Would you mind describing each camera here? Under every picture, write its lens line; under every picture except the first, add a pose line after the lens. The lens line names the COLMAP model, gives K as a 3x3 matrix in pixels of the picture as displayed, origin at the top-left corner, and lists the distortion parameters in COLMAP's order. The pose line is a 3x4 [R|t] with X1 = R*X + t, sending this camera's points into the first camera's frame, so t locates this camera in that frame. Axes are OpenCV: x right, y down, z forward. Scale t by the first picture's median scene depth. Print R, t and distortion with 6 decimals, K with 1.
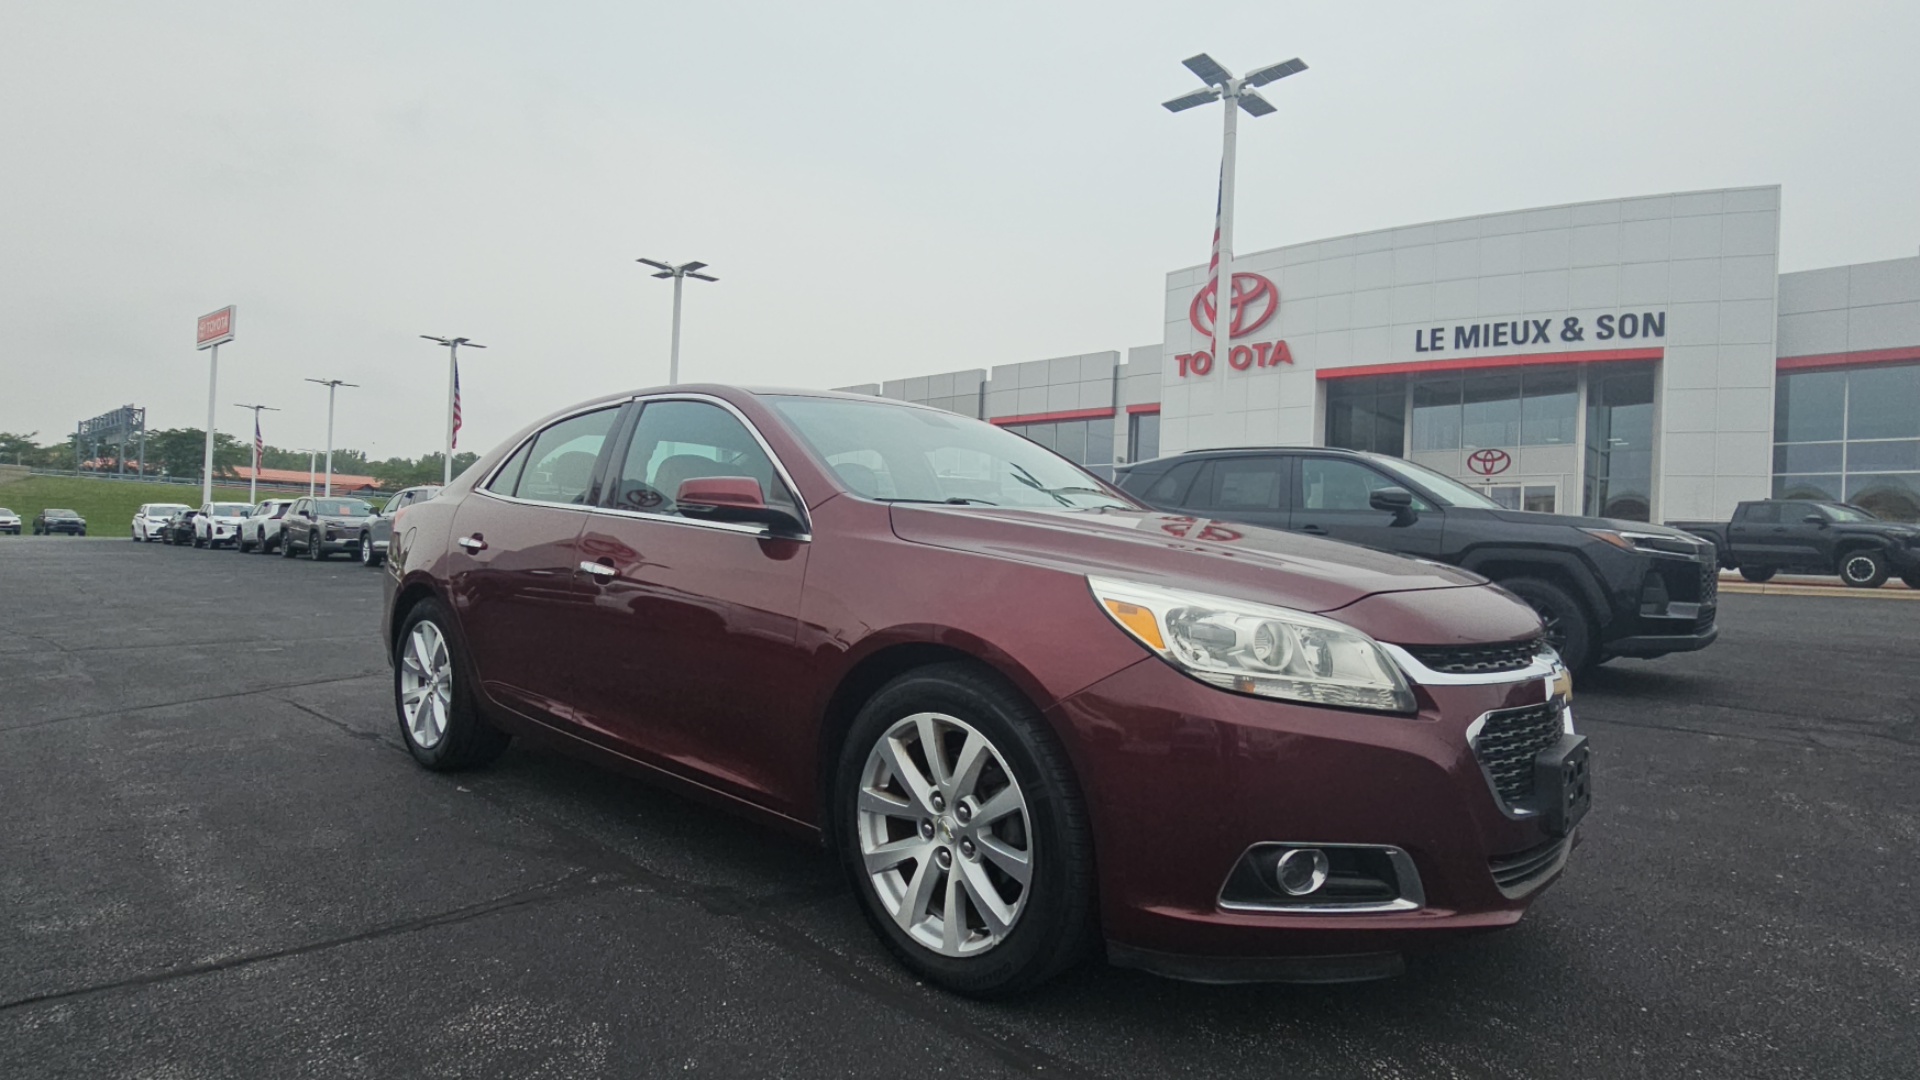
lens RADIAL K [[968.9, 0, 984.9], [0, 968.9, 527.1], [0, 0, 1]] dist [0.004834, -0.003797]
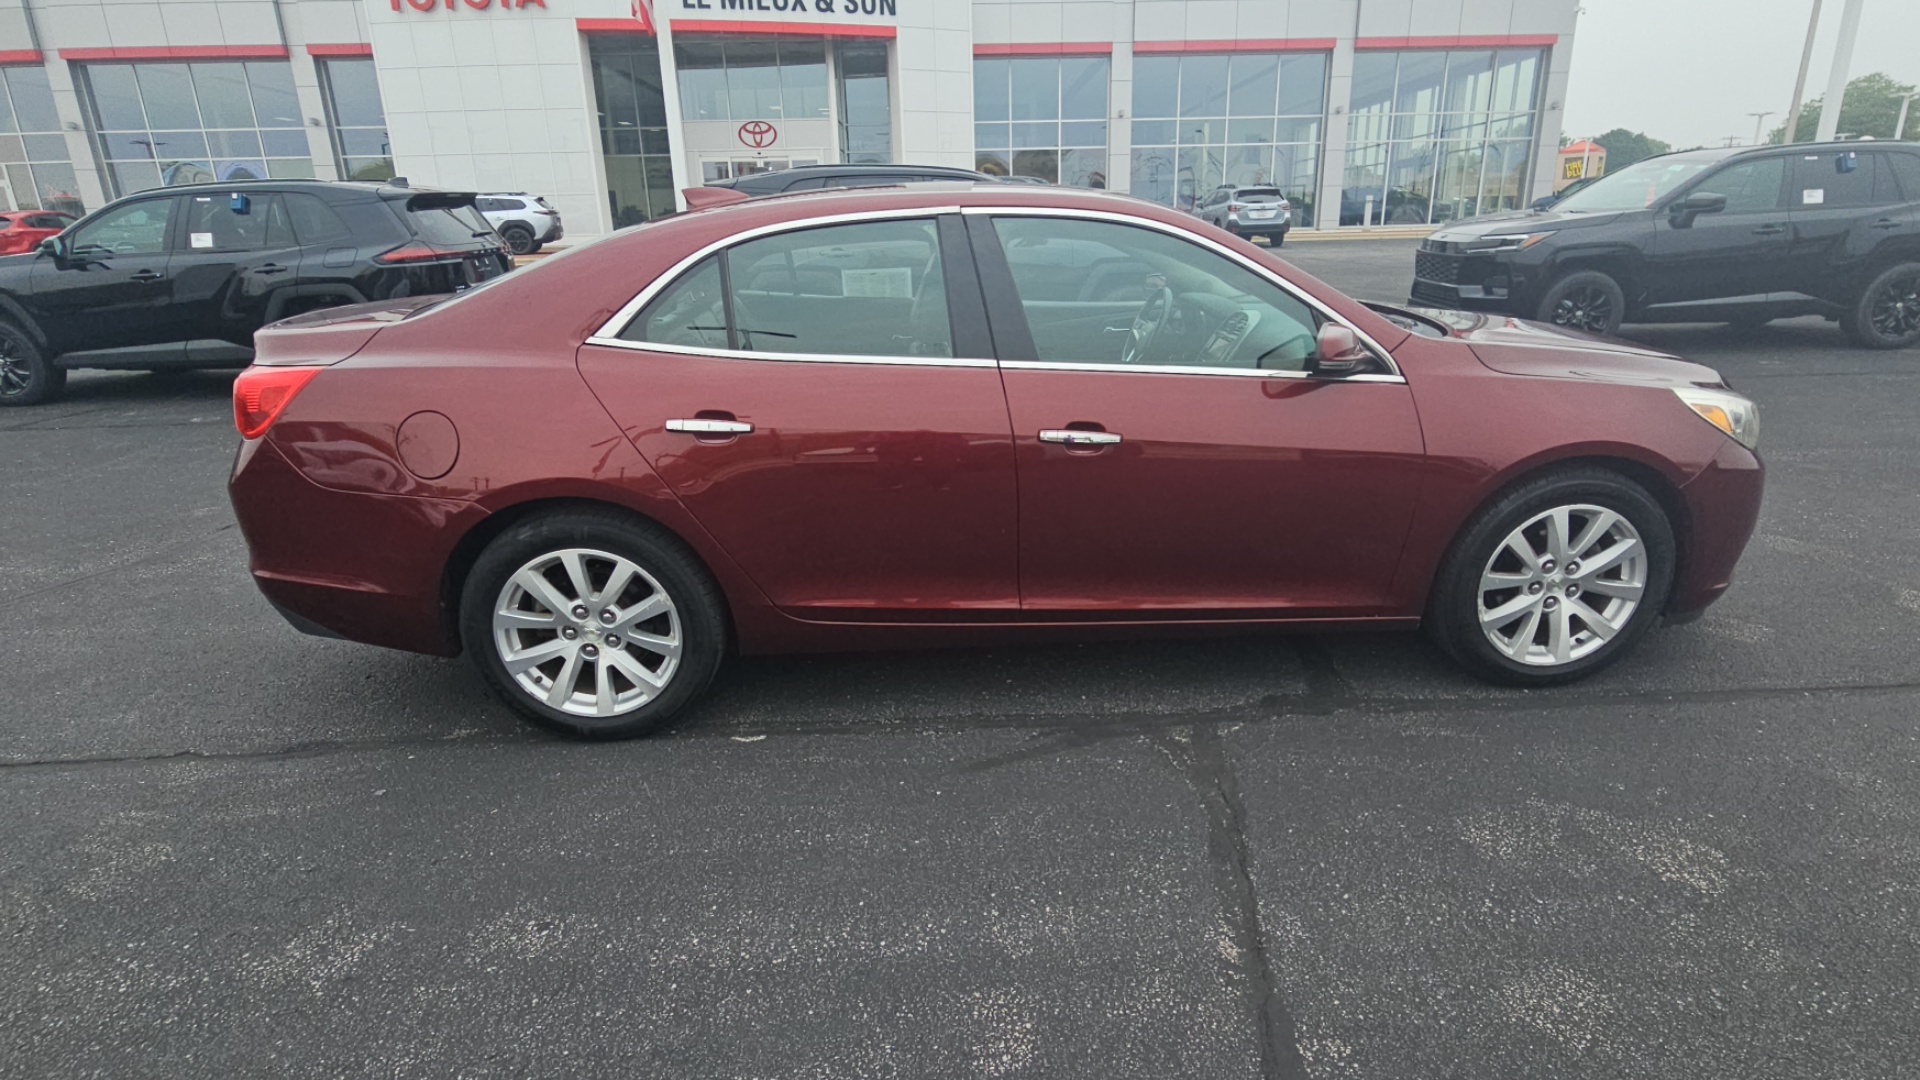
lens RADIAL K [[968.9, 0, 980.8], [0, 968.9, 535.4], [0, 0, 1]] dist [0.004834, -0.003797]
pose [[0.713422, -0.259134, 0.651059, -0.106331], [0.027136, 0.938629, 0.343858, -0.017649], [-0.700209, -0.227649, 0.676671, 0.046394]]
